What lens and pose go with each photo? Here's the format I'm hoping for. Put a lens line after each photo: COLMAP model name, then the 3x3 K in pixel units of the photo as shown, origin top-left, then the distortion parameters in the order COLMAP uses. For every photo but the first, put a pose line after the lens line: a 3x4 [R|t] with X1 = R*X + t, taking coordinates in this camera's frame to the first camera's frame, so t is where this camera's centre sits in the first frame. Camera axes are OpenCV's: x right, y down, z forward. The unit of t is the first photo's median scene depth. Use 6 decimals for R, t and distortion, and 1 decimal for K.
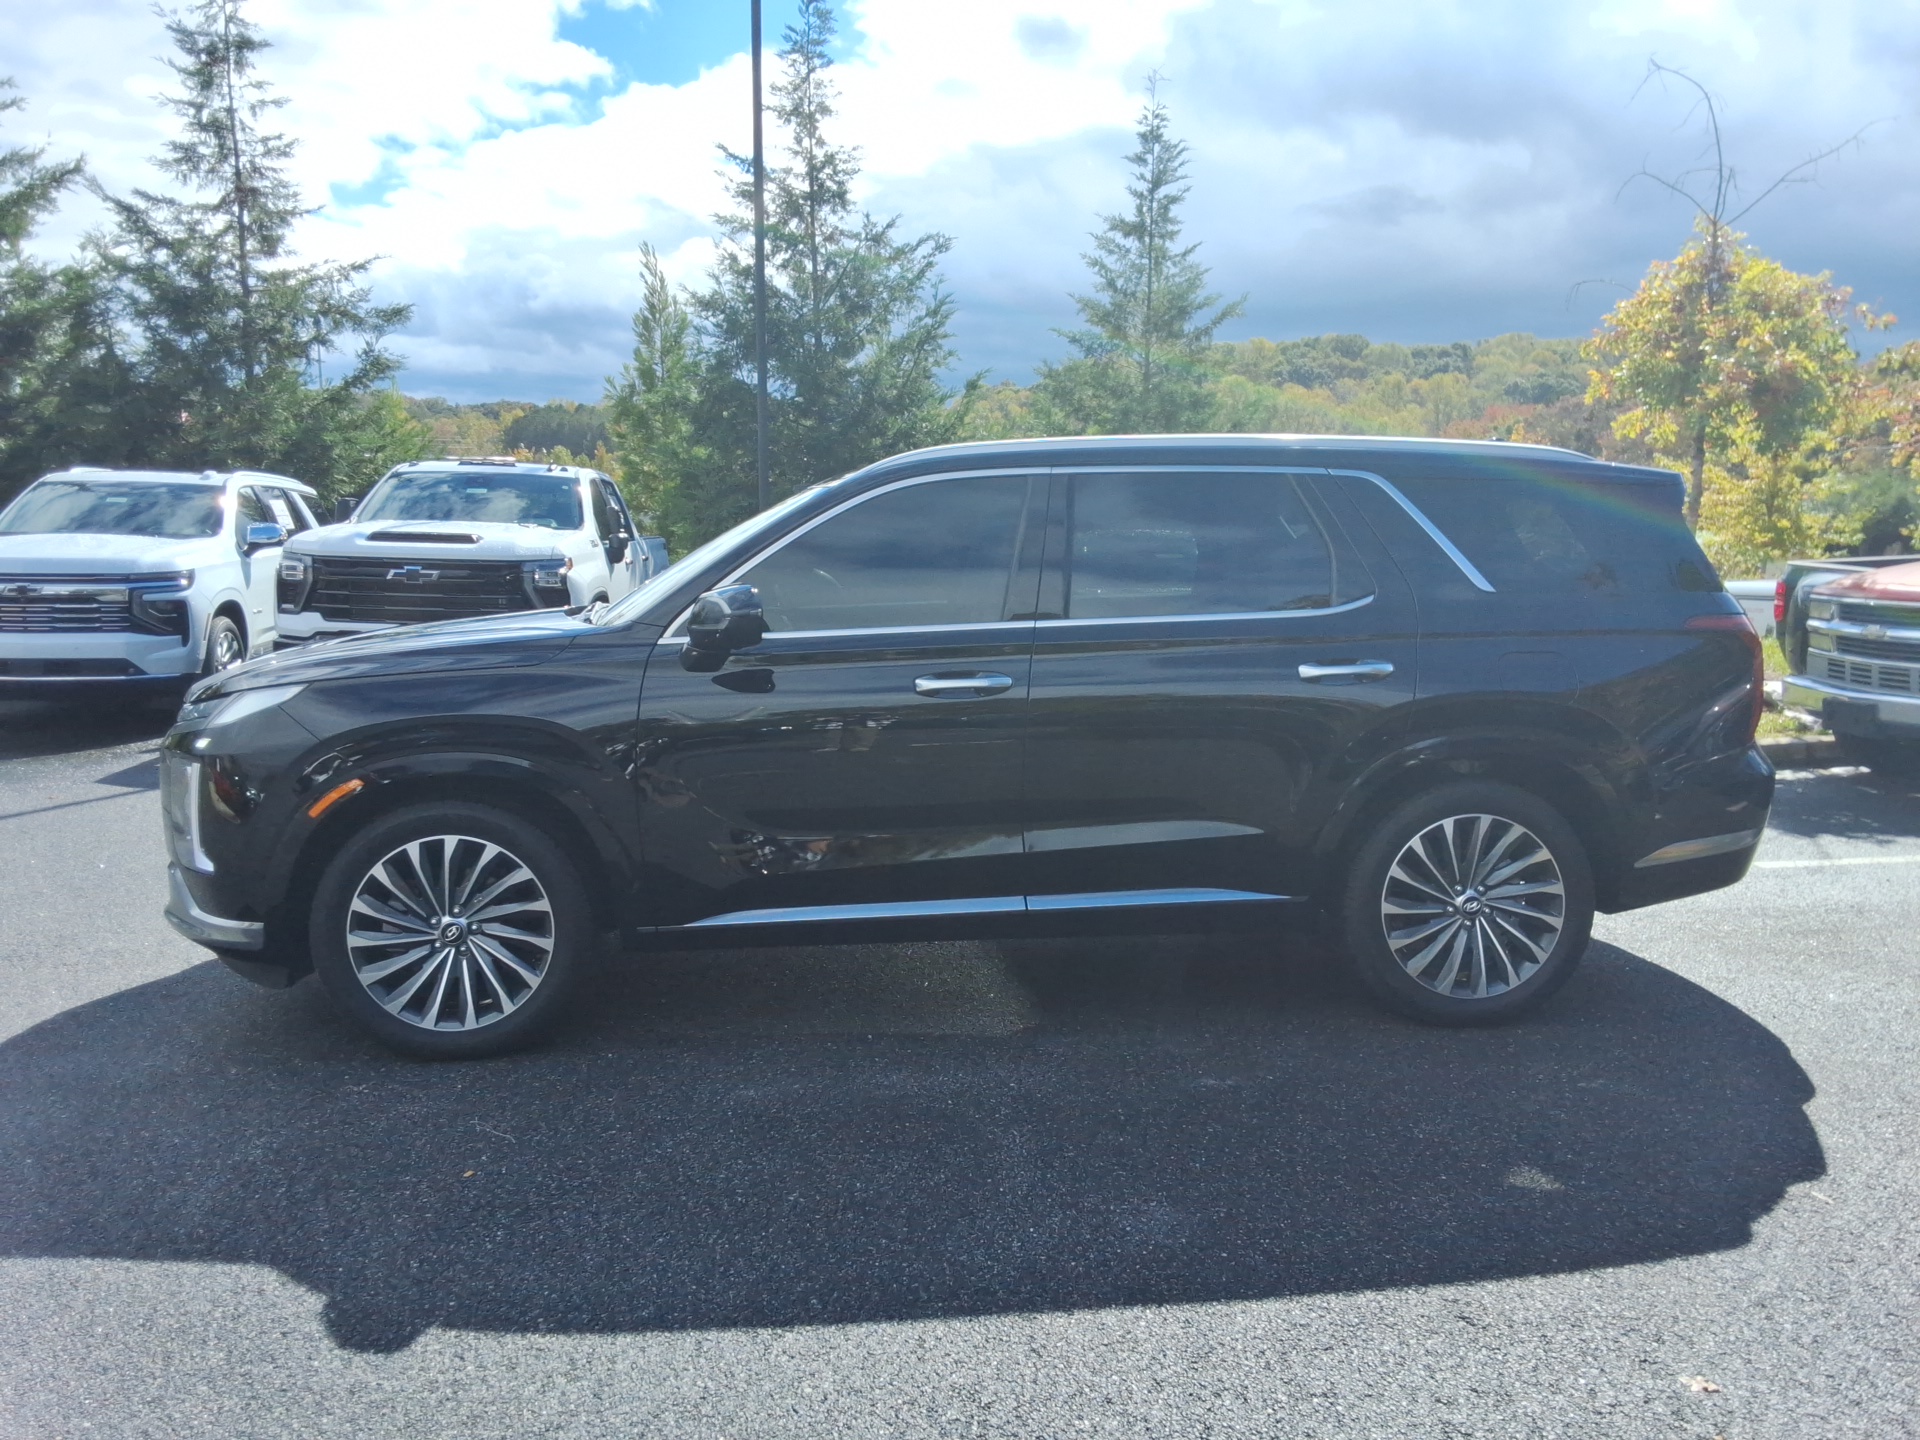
lens RADIAL K [[1552.9, 0, 958.0], [0, 1552.9, 728.6], [0, 0, 1]] dist [0.133050, -0.211653]
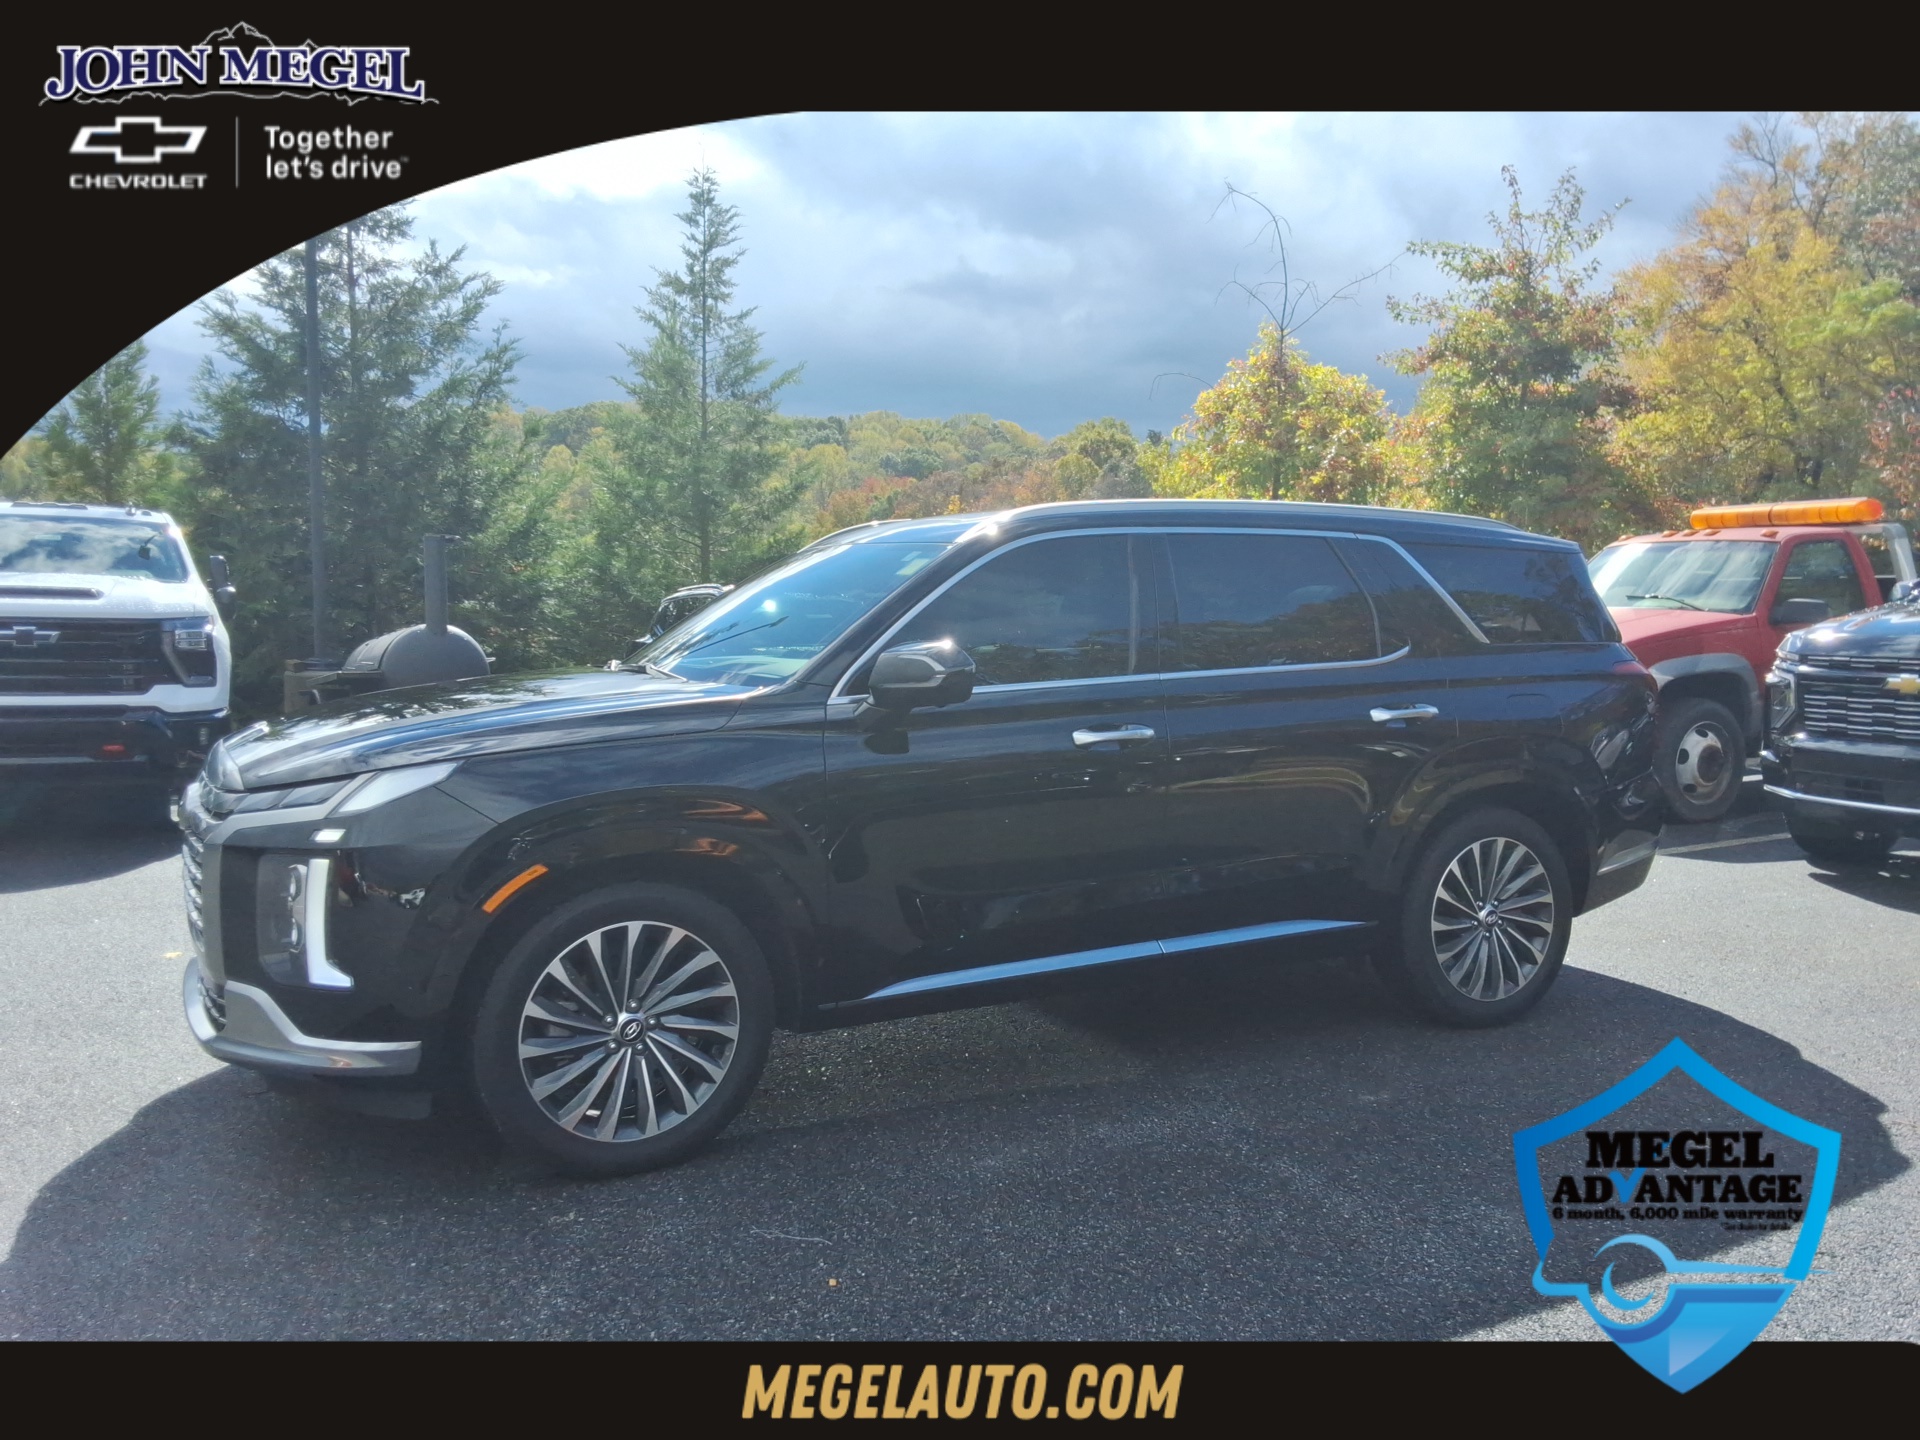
lens RADIAL K [[1554.4, 0, 960.0], [0, 1554.4, 720.0], [0, 0, 1]] dist [0.206613, -0.546958]
pose [[0.921416, -0.025624, 0.387731, -0.149416], [0.042188, 0.998522, -0.034266, -0.002538], [-0.386280, 0.047930, 0.921135, 0.027642]]
